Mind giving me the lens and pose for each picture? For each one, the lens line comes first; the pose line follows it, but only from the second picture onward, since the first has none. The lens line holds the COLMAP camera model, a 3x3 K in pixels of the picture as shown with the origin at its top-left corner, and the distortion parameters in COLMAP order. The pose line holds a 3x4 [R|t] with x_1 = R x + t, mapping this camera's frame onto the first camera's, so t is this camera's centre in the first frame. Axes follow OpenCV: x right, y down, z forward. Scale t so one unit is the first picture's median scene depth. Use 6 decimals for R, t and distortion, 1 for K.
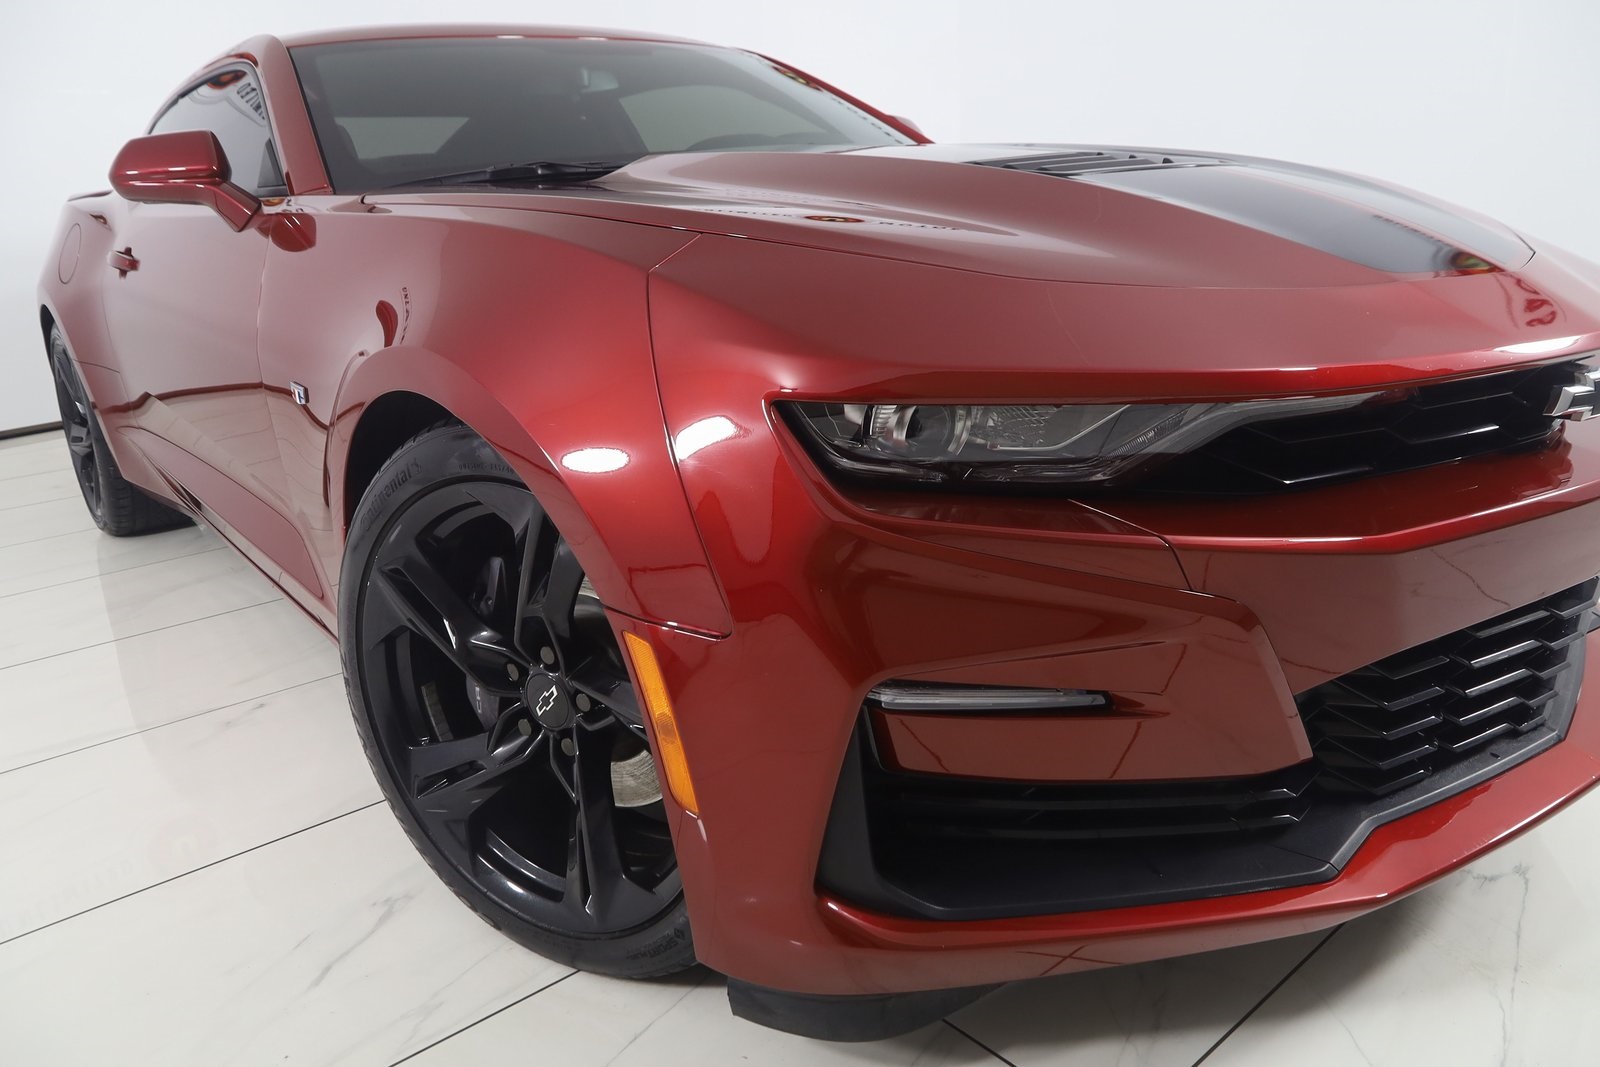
lens RADIAL K [[1153.6, 0, 800.6], [0, 1153.6, 522.1], [0, 0, 1]] dist [-0.066680, 0.015234]
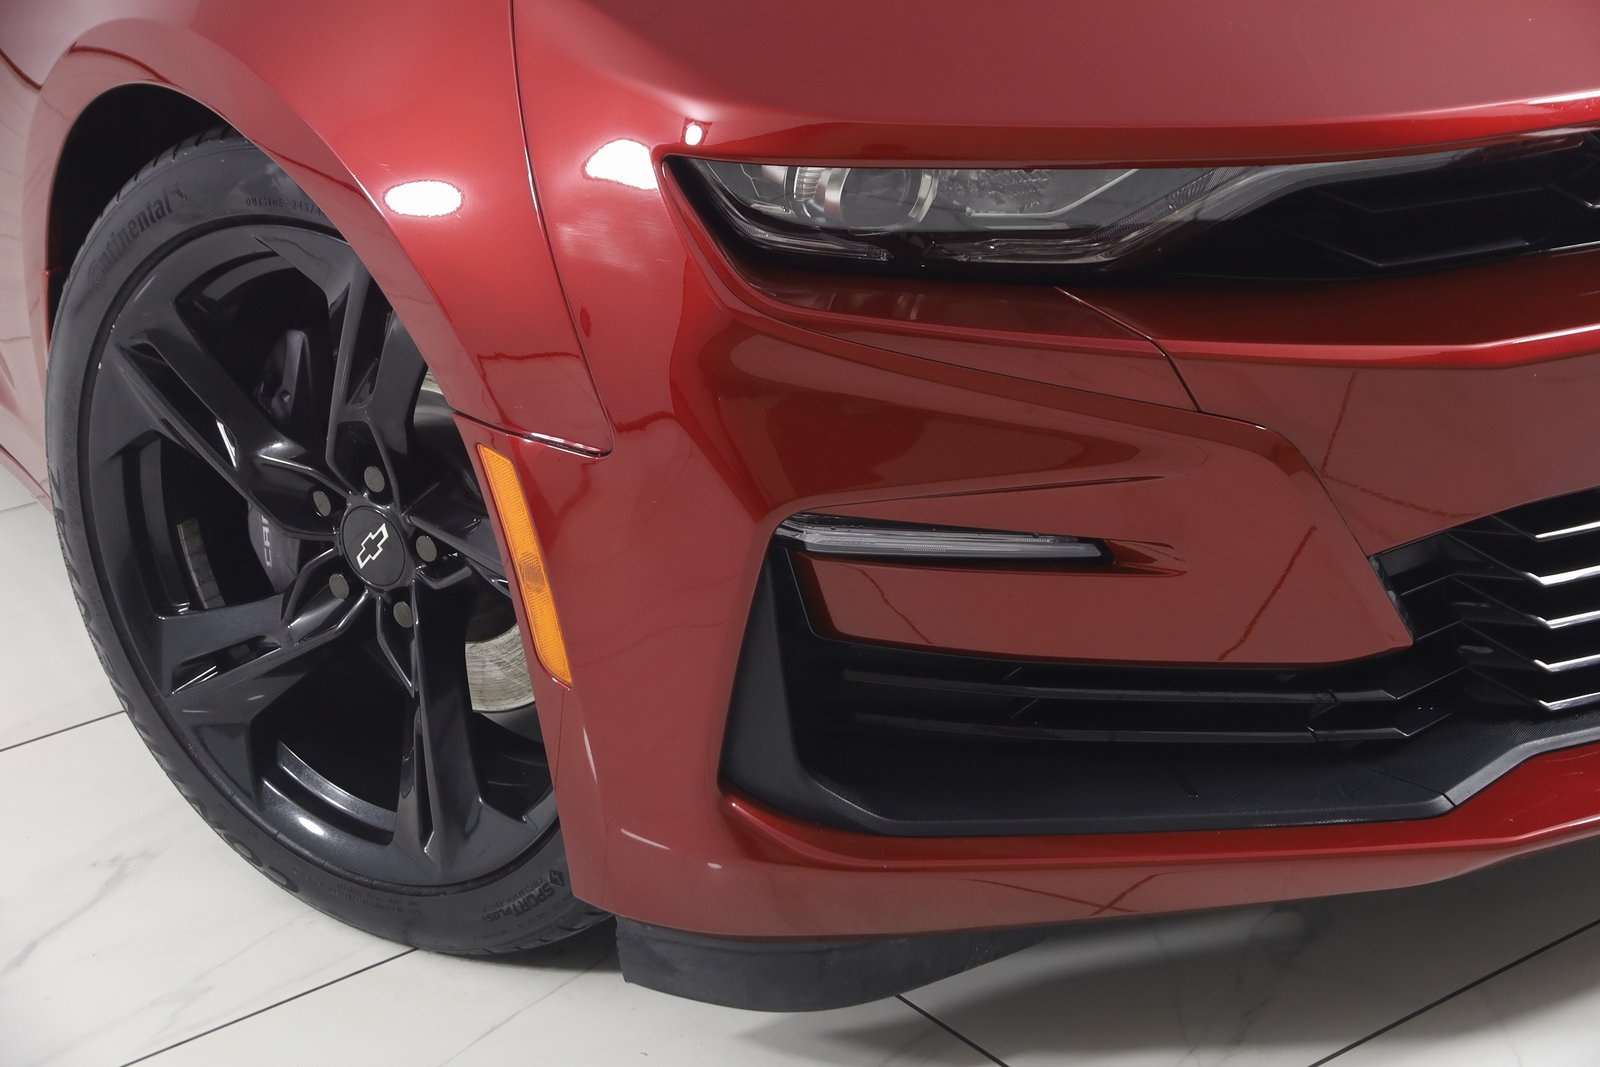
lens RADIAL K [[2831.2, 0, 810.1], [0, 2831.2, 528.8], [0, 0, 1]] dist [0.175506, 0.000000]
pose [[0.998021, 0.027791, -0.056412, 0.135861], [-0.021137, 0.993105, 0.115304, -0.055642], [0.059227, -0.113883, 0.991727, -0.670969]]
